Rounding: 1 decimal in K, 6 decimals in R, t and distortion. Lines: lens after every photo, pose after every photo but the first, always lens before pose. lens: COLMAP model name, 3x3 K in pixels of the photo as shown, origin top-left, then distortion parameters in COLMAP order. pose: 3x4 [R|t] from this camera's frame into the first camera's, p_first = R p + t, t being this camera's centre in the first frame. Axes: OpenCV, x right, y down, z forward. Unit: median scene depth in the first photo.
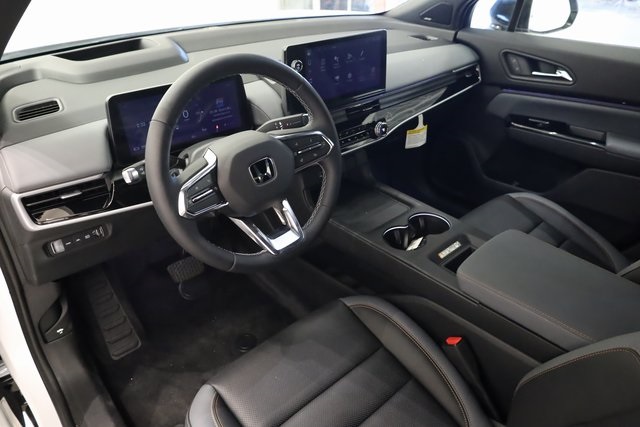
lens RADIAL K [[430.4, 0, 320.0], [0, 430.4, 213.5], [0, 0, 1]] dist [-0.003487, -0.000940]
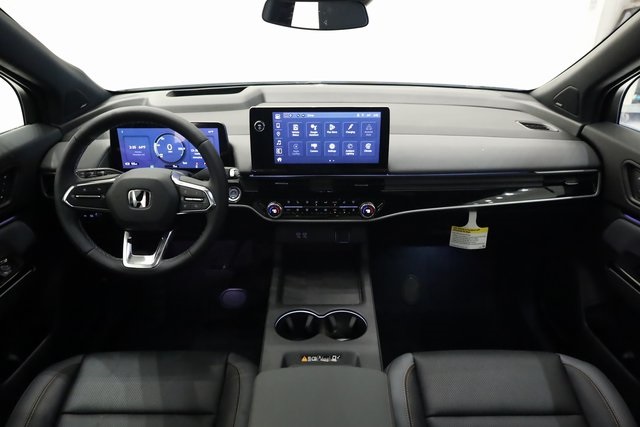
lens RADIAL K [[439.5, 0, 320.0], [0, 439.5, 213.5], [0, 0, 1]] dist [-0.007452, -0.002246]
pose [[0.751042, 0.283607, -0.596241, 0.615130], [-0.347901, 0.937500, 0.007702, -0.158839], [0.561160, 0.201648, 0.802769, 0.198579]]
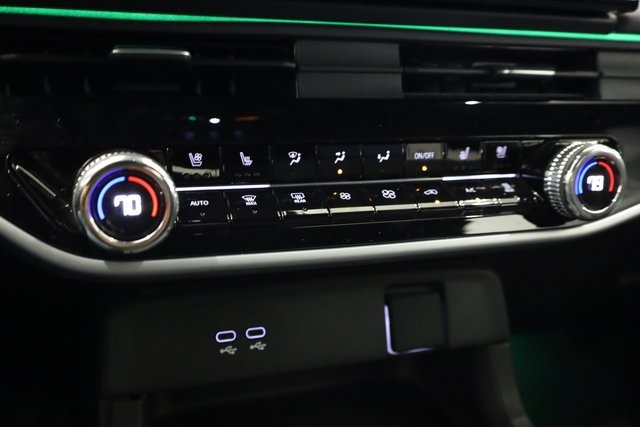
lens RADIAL K [[654.3, 0, 320.0], [0, 654.3, 213.5], [0, 0, 1]] dist [0.017678, 0.006496]
pose [[0.932738, 0.163919, -0.321140, 0.127403], [-0.240455, 0.946487, -0.215276, -0.089703], [0.268667, 0.278016, 0.922239, 0.695808]]
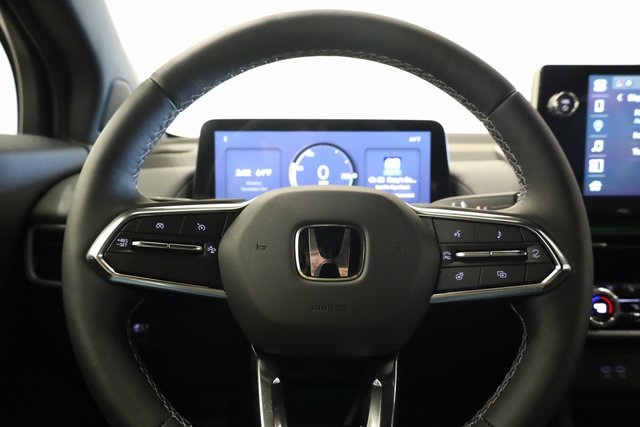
lens RADIAL K [[439.5, 0, 320.0], [0, 439.5, 213.5], [0, 0, 1]] dist [-0.007452, -0.002246]
pose [[0.761288, 0.085674, -0.642730, 0.048628], [-0.340974, 0.896010, -0.284435, -0.009939], [0.551523, 0.435690, 0.711334, 0.451683]]
